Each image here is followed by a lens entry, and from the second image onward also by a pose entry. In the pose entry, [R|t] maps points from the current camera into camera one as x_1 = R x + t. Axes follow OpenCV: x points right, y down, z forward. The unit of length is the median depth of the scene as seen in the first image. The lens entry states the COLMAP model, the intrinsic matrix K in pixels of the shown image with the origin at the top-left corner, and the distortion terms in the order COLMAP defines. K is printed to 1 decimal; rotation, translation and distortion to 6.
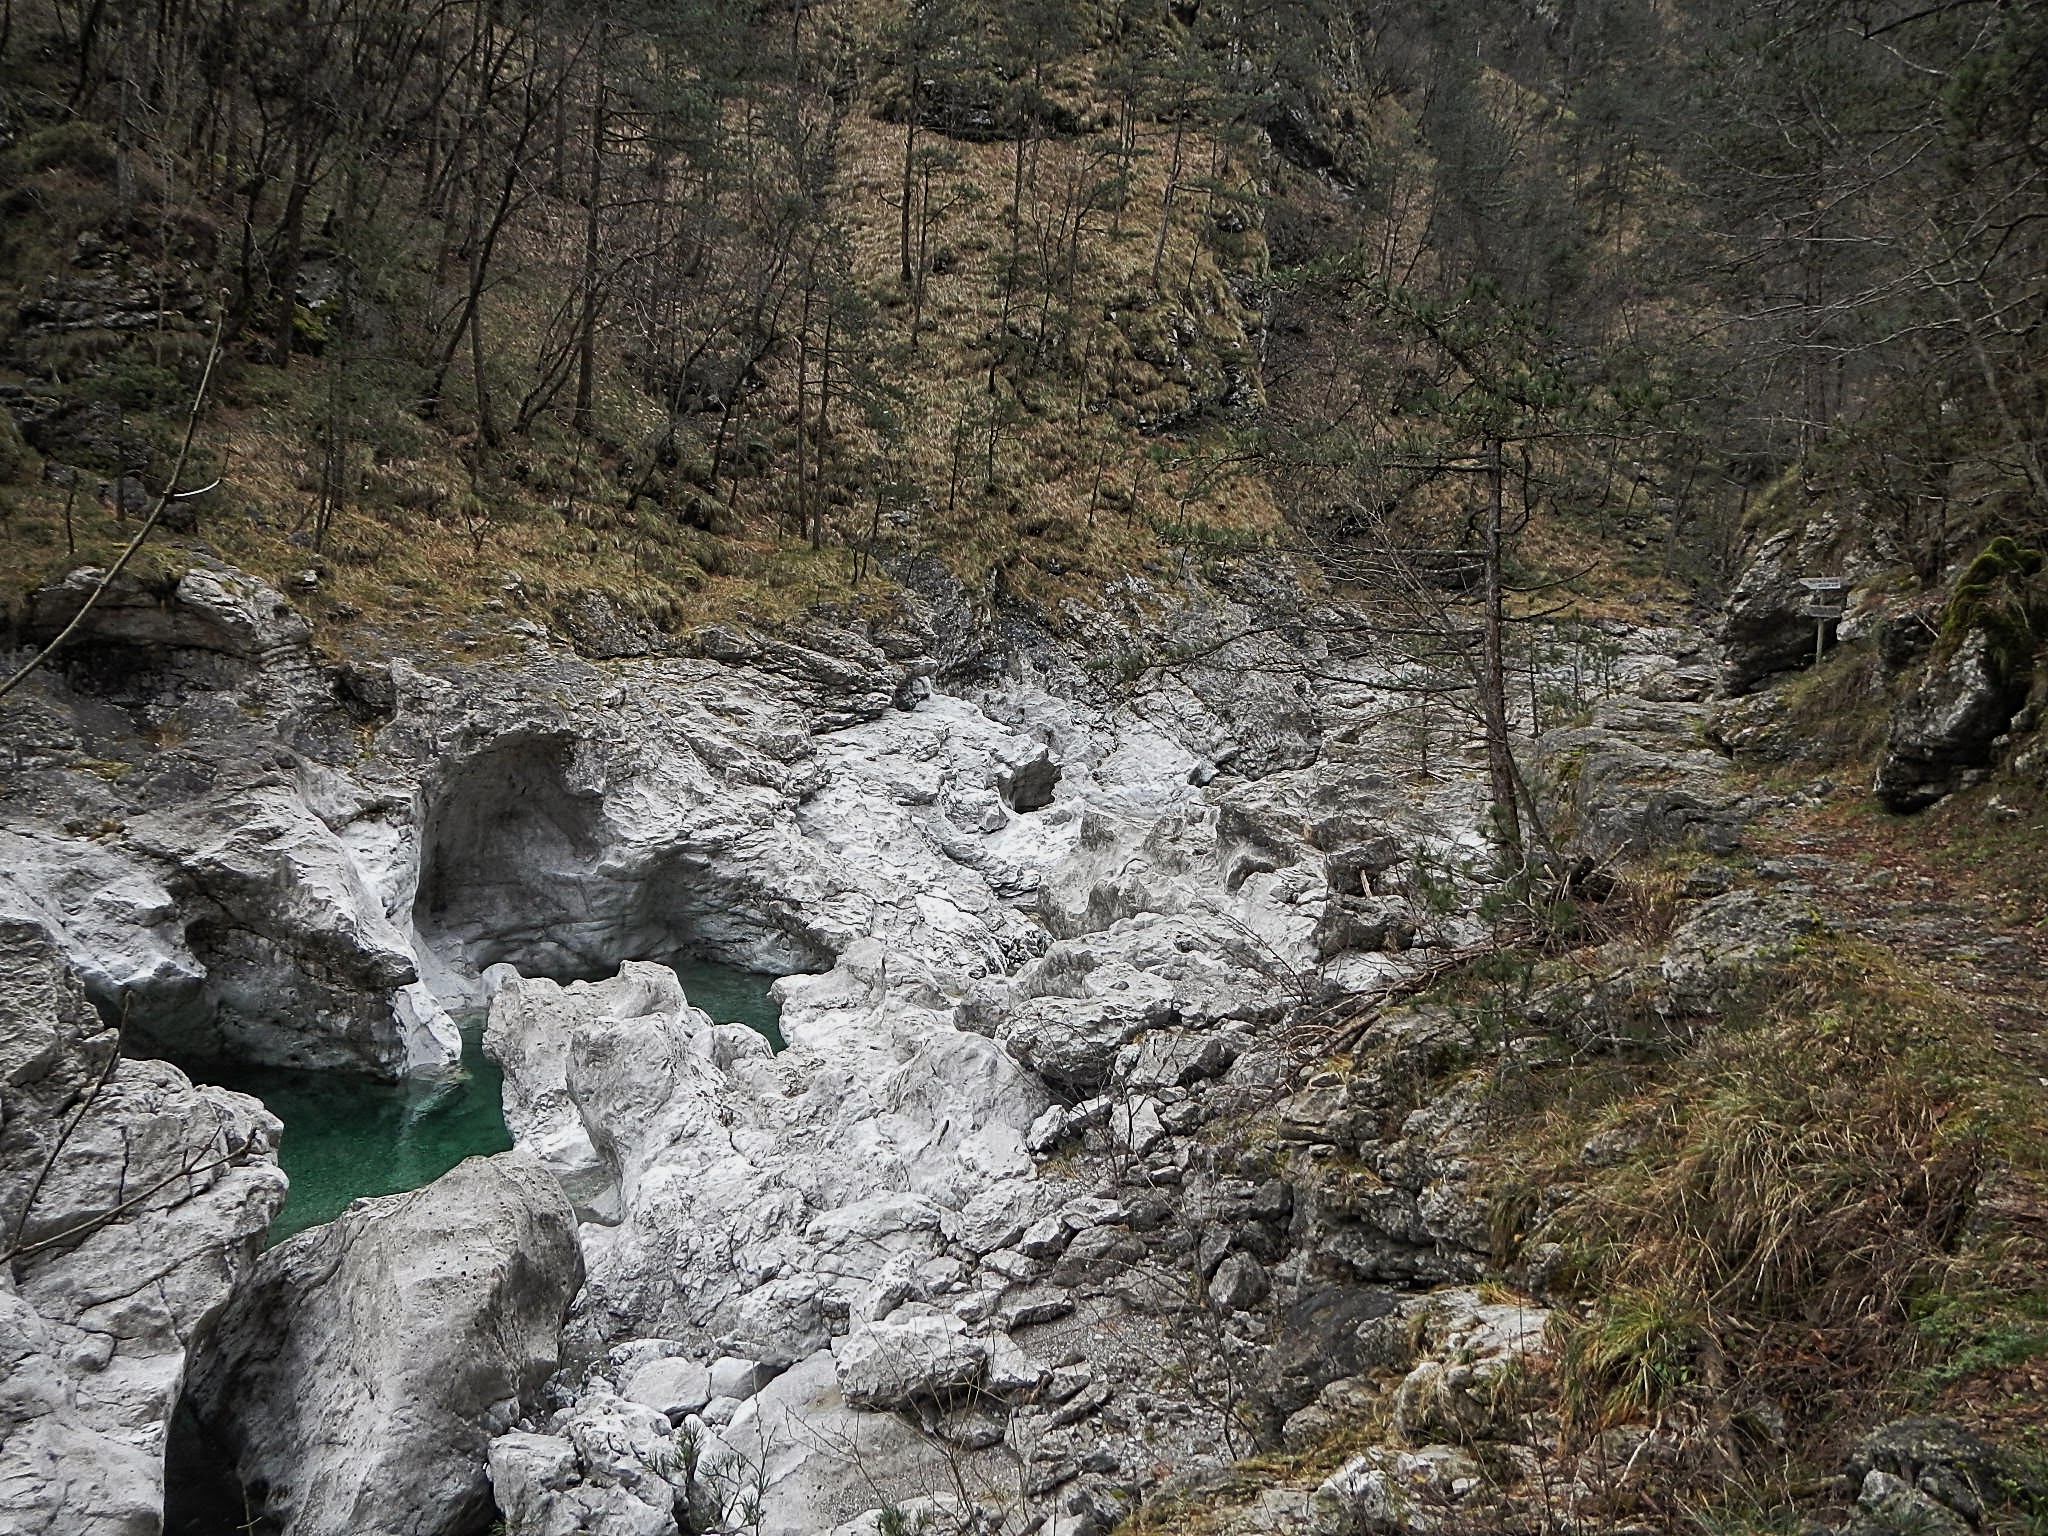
lens RADIAL K [[1727.0, 0, 1024.0], [0, 1727.0, 768.0], [0, 0, 1]] dist [-0.005918, 0.001514]
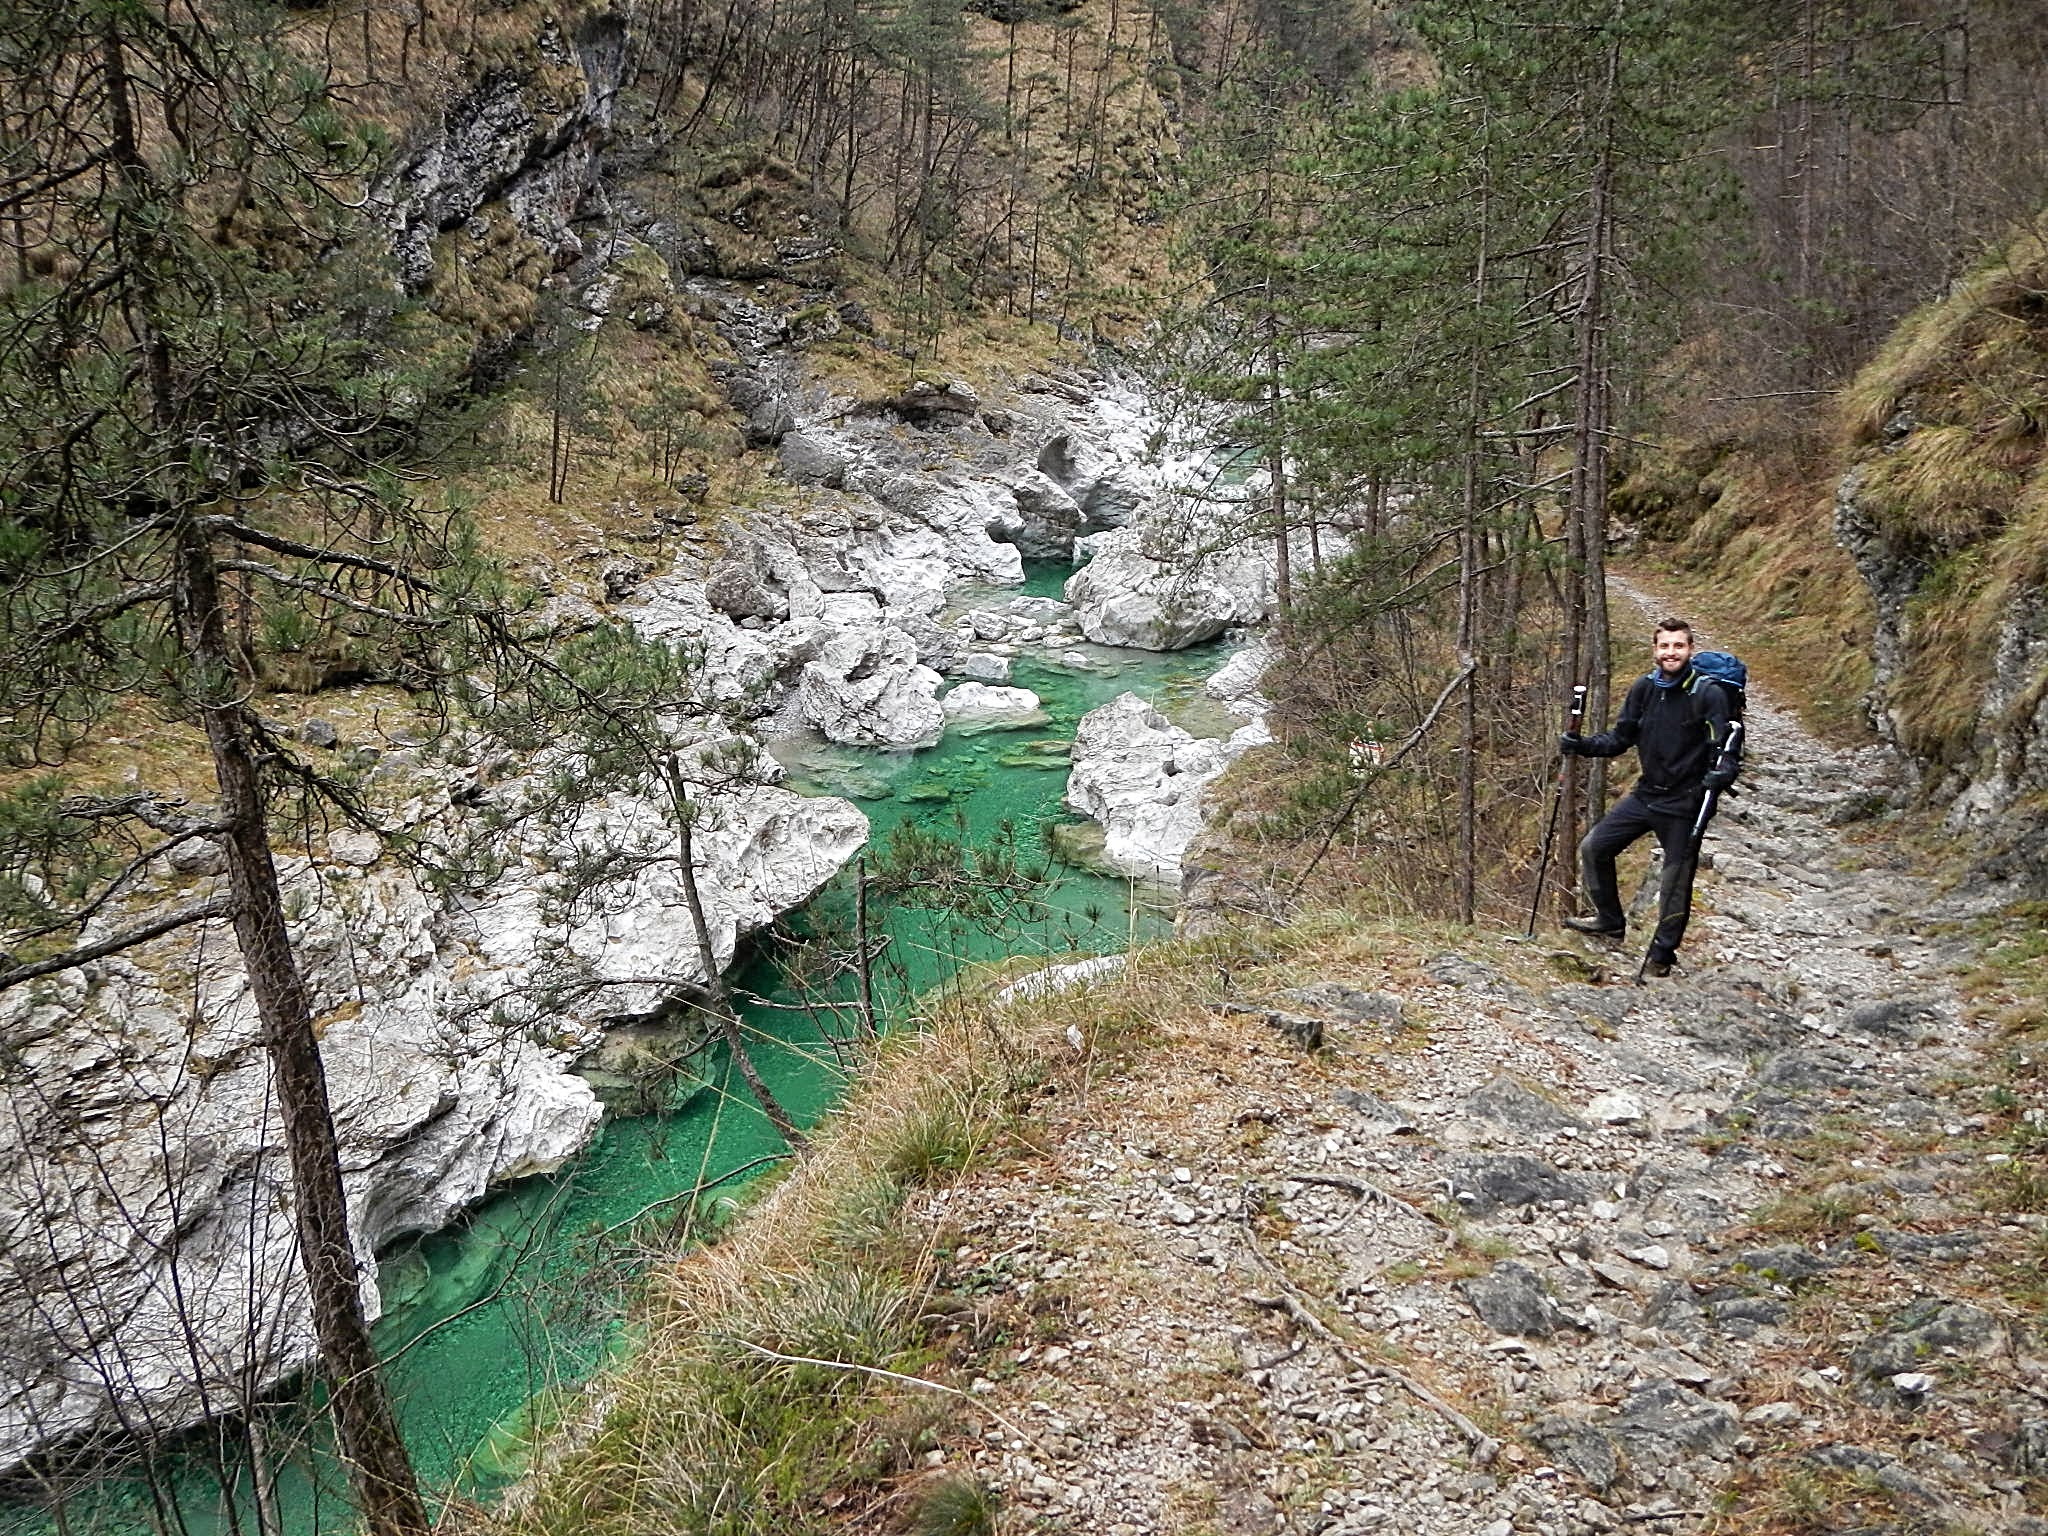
lens RADIAL K [[1727.0, 0, 1024.0], [0, 1727.0, 768.0], [0, 0, 1]] dist [-0.005918, 0.001514]
pose [[0.984602, -0.073757, 0.158487, -0.756734], [0.038995, 0.976455, 0.212170, -0.082855], [-0.170405, -0.202723, 0.964295, -1.548494]]
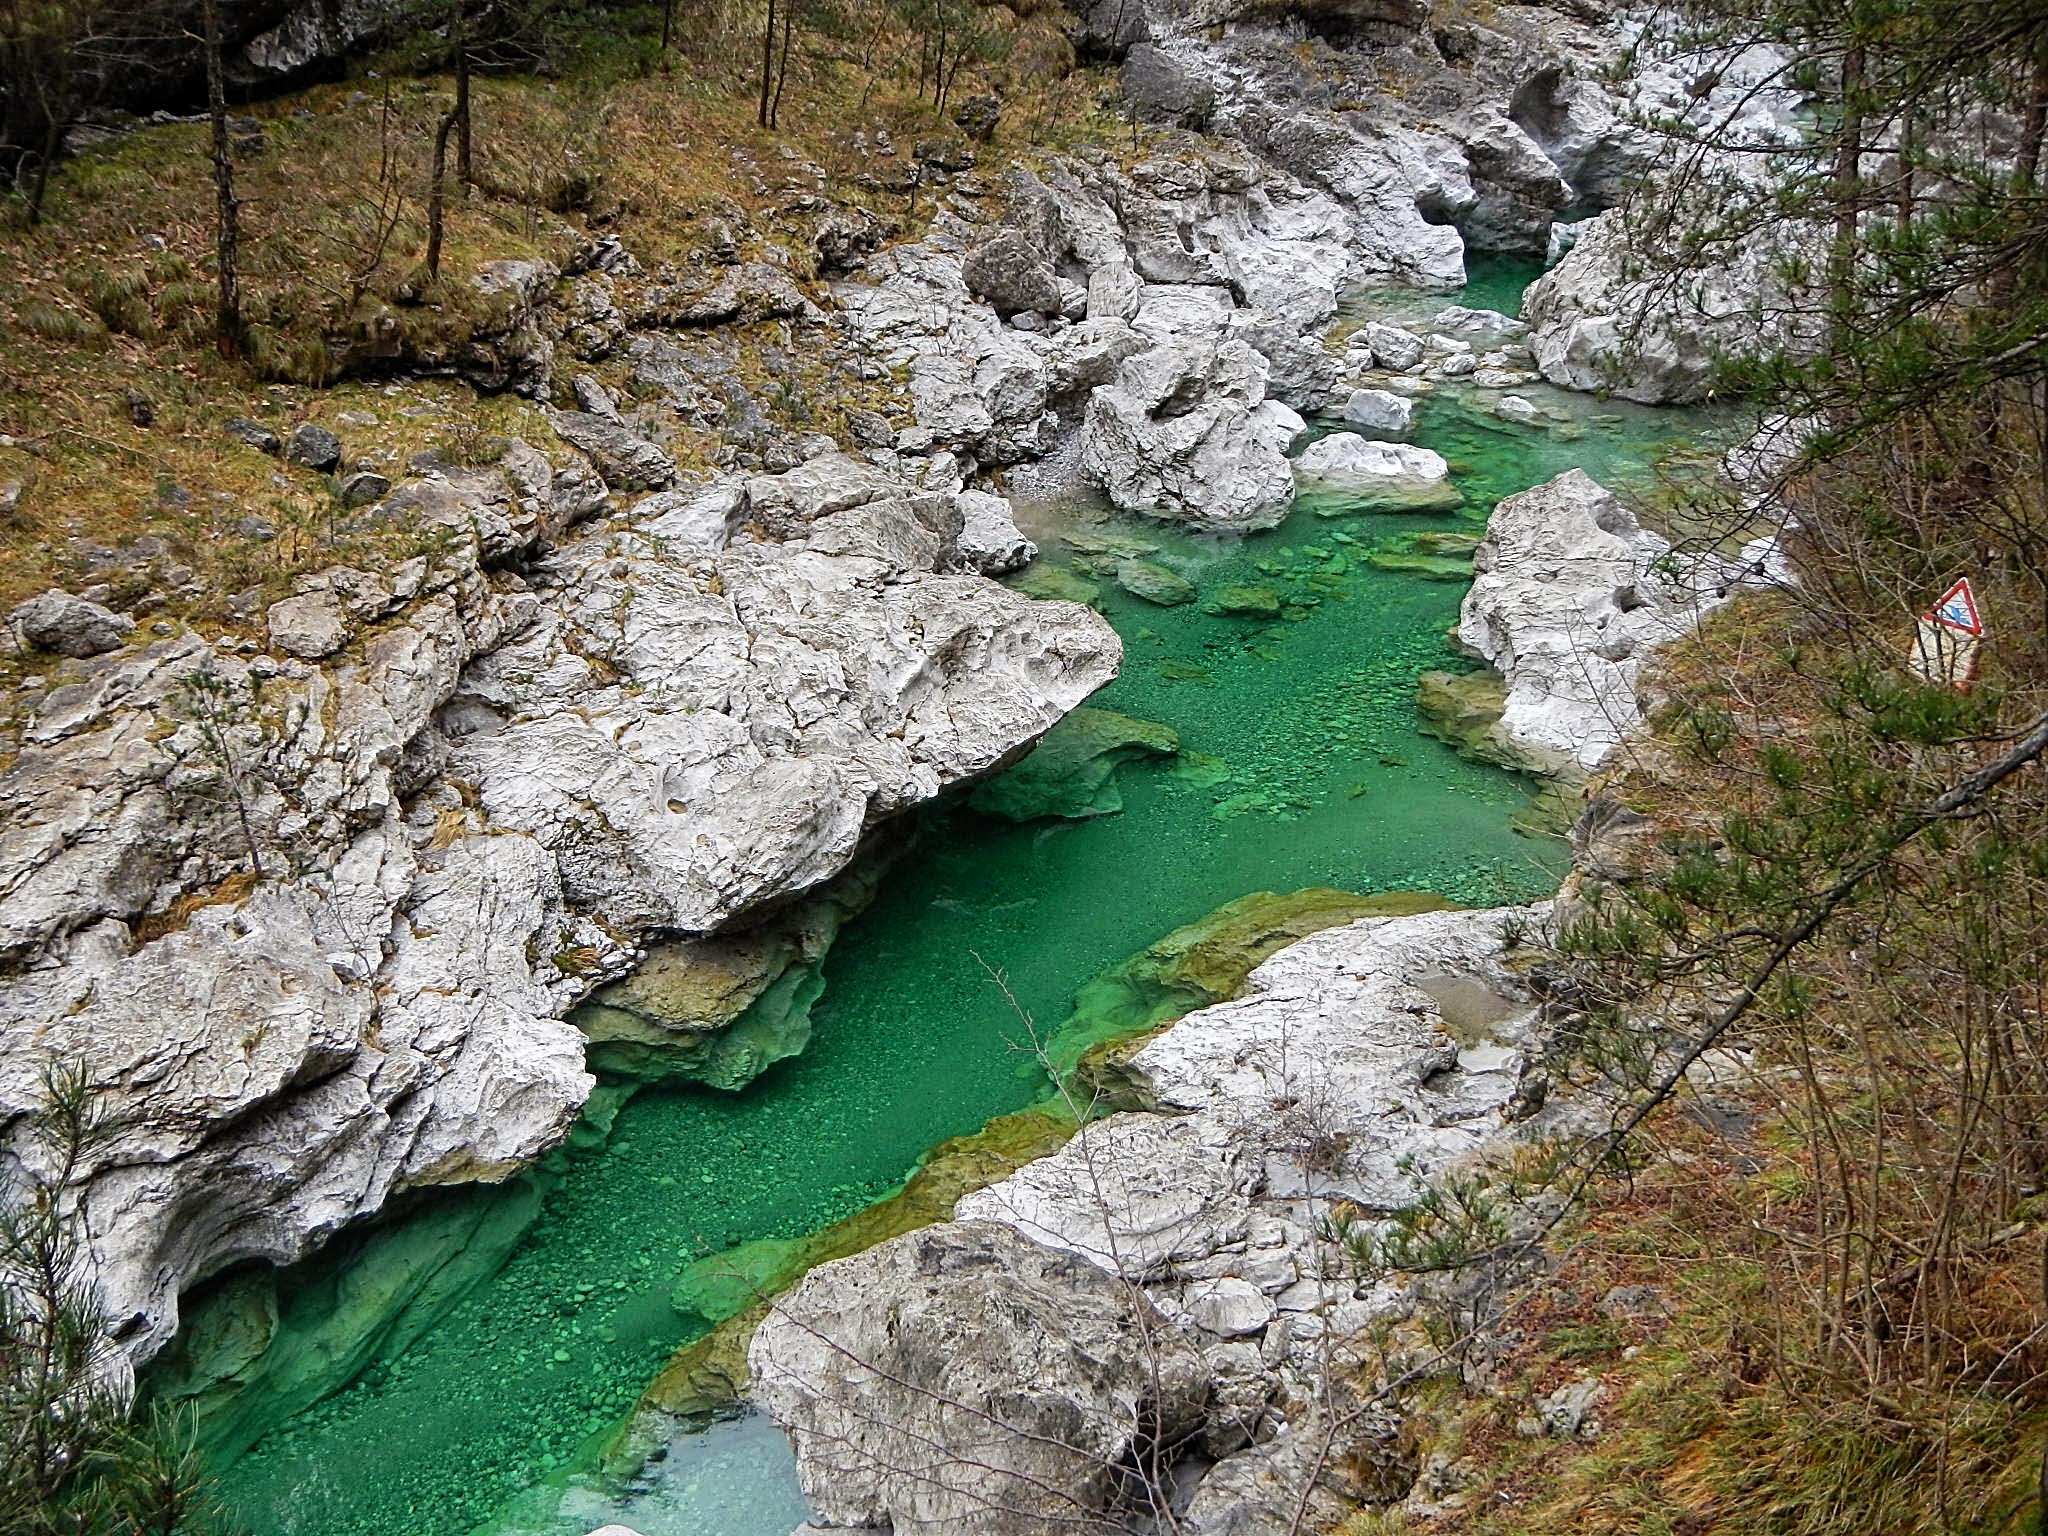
lens RADIAL K [[2180.7, 0, 1024.0], [0, 2180.7, 768.0], [0, 0, 1]] dist [-0.017685, 0.002783]
pose [[0.998283, 0.011744, -0.057381, -0.653998], [0.007105, 0.948175, 0.317668, -0.050022], [0.058138, -0.317530, 0.946464, -1.295252]]
